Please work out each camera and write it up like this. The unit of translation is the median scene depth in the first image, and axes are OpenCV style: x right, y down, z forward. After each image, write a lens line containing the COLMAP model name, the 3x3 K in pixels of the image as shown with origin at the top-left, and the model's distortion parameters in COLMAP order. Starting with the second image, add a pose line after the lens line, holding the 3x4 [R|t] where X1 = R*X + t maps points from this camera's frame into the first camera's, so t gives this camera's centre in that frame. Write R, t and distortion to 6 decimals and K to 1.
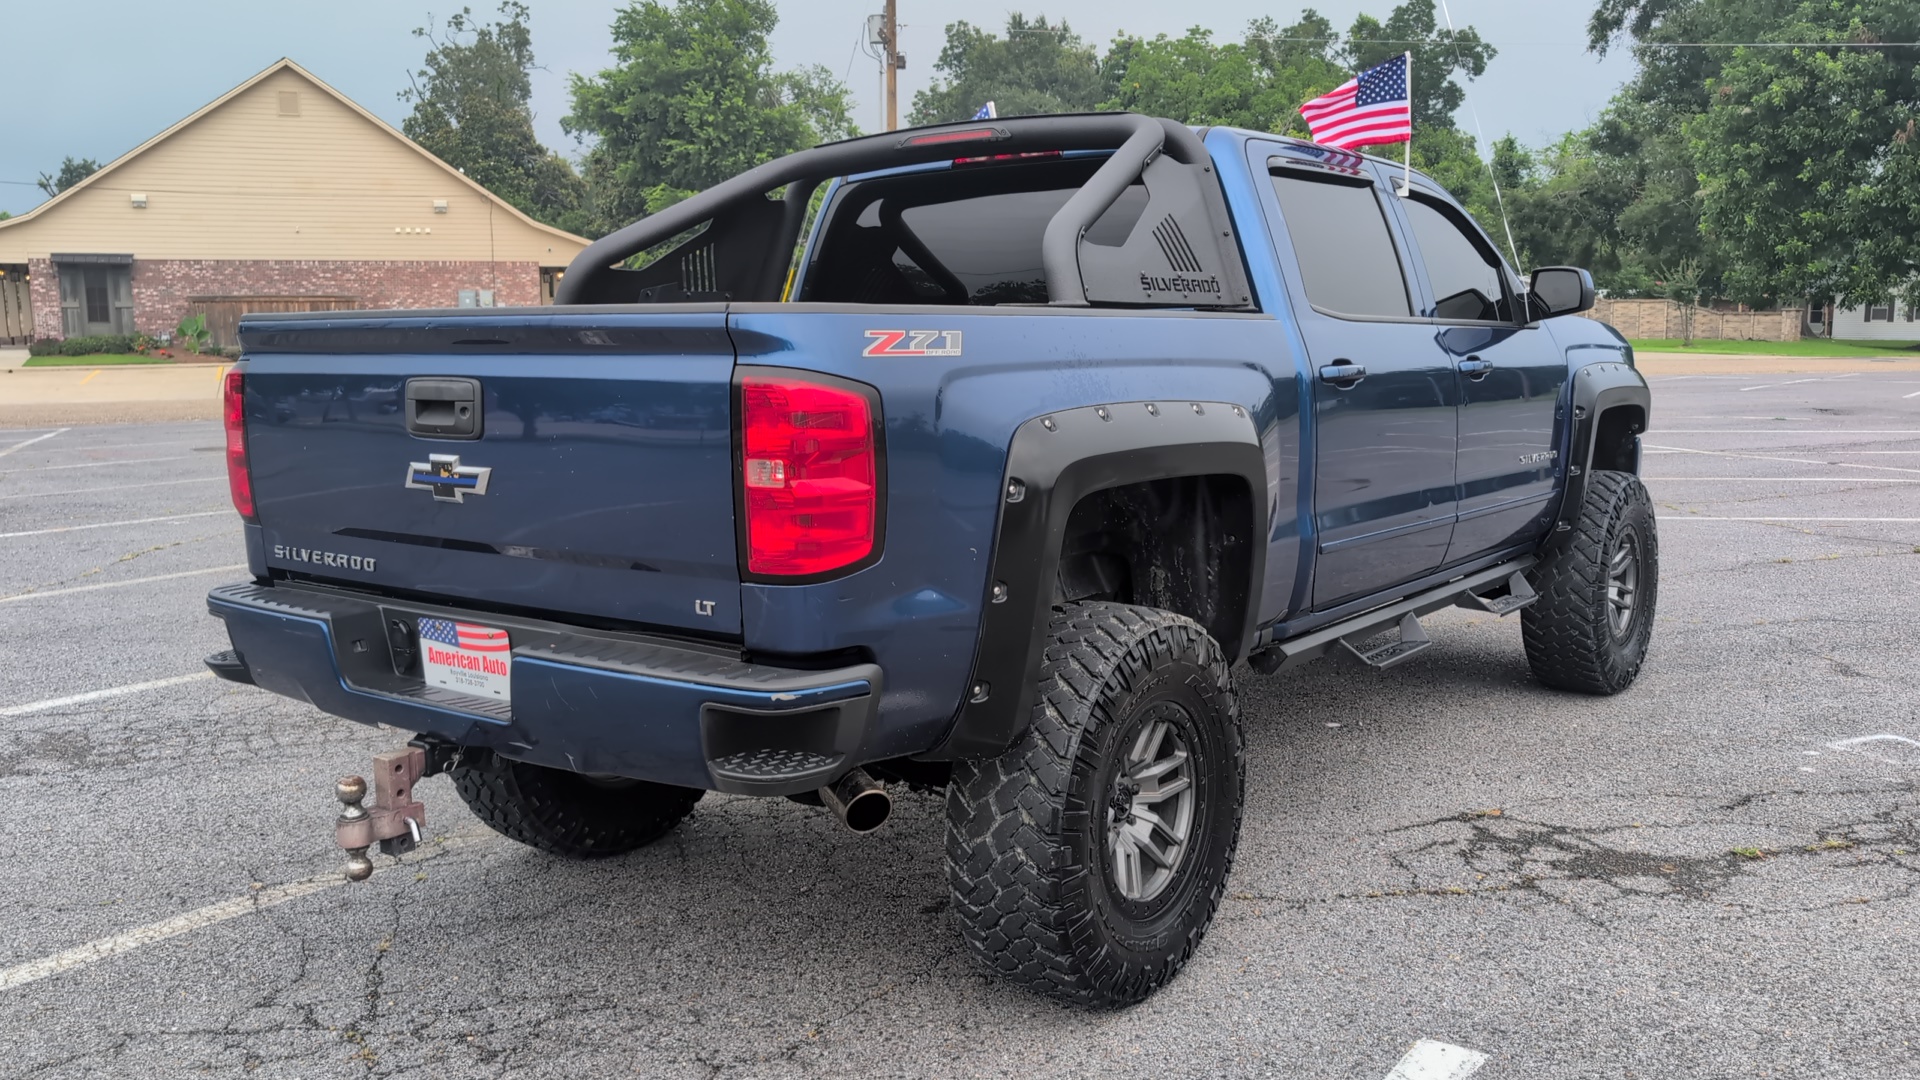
lens RADIAL K [[1636.0, 0, 968.1], [0, 1636.0, 508.7], [0, 0, 1]] dist [0.058918, -0.102269]
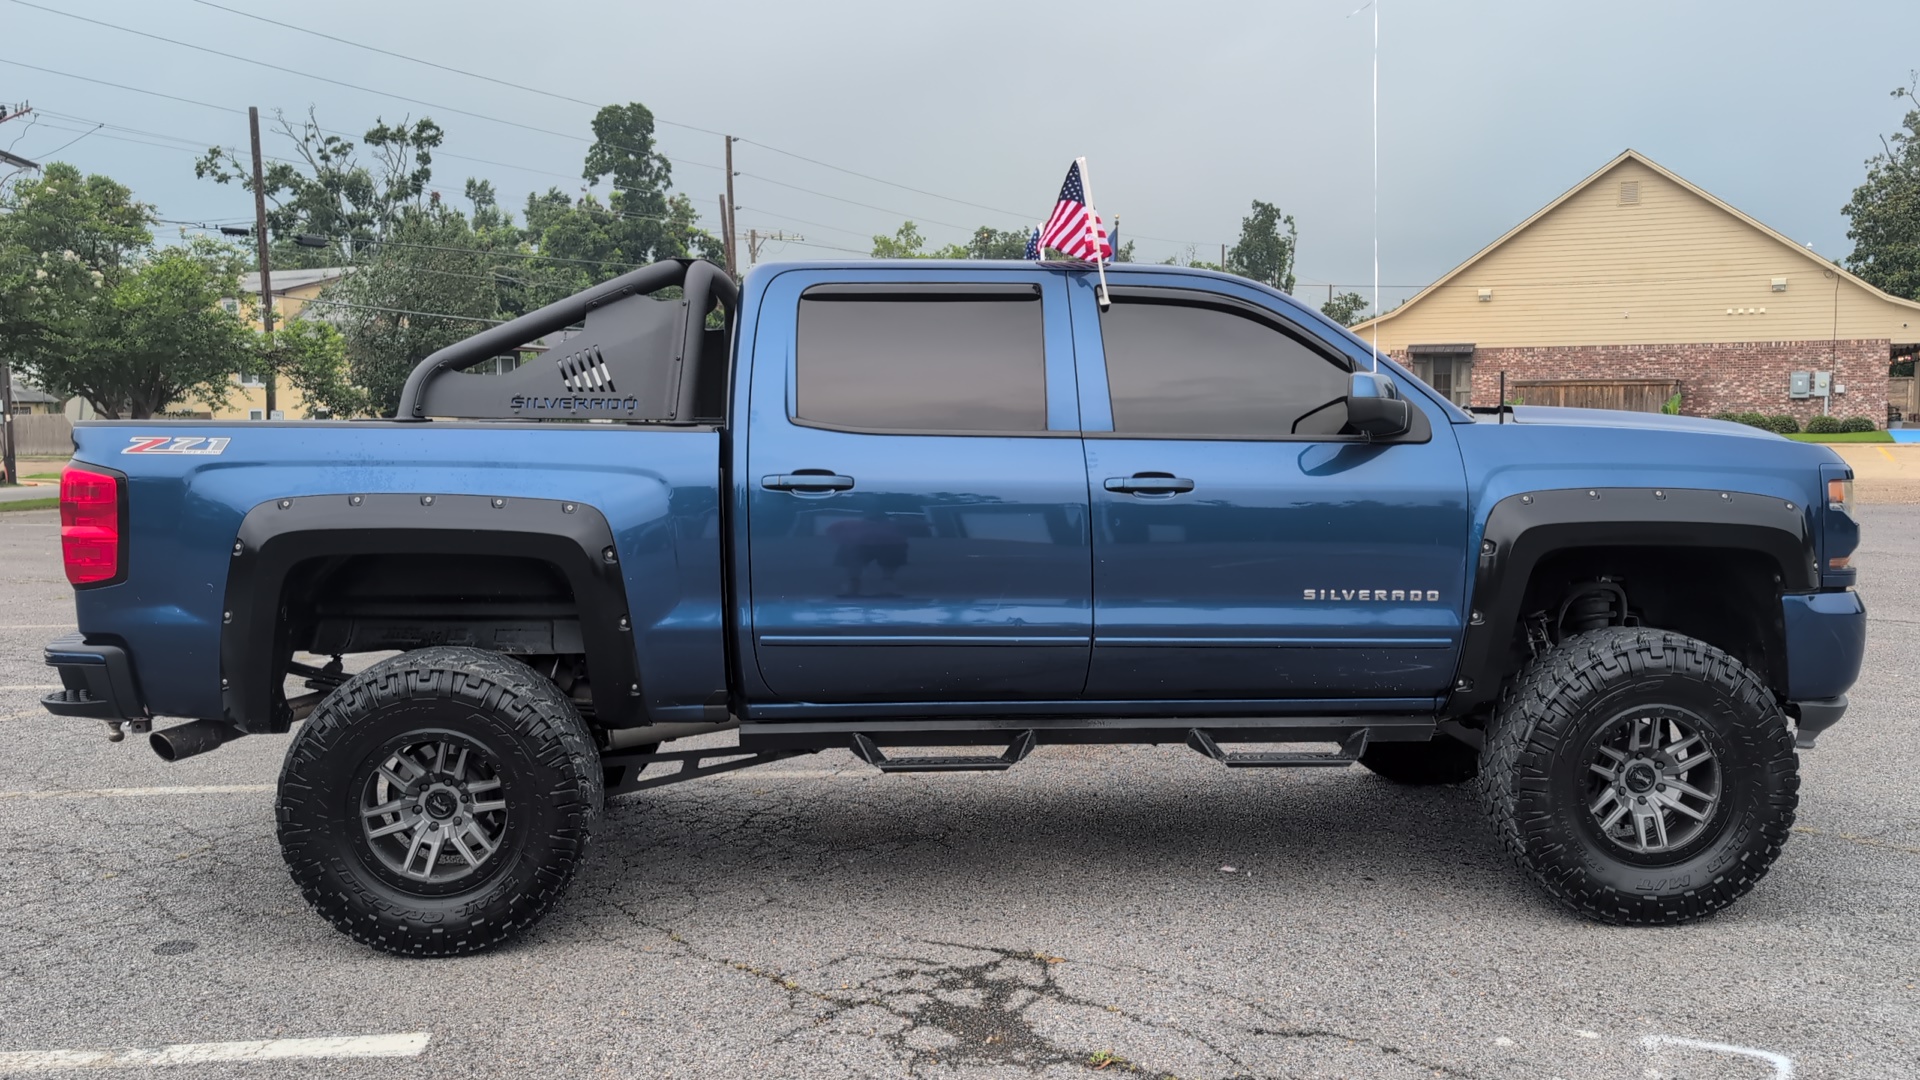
lens RADIAL K [[1636.0, 0, 978.7], [0, 1636.0, 538.4], [0, 0, 1]] dist [0.058918, -0.102269]
pose [[0.640069, 0.067149, -0.765377, 1.077793], [-0.089956, 0.995872, 0.012143, -0.066616], [0.763033, 0.061078, 0.643467, 0.386143]]
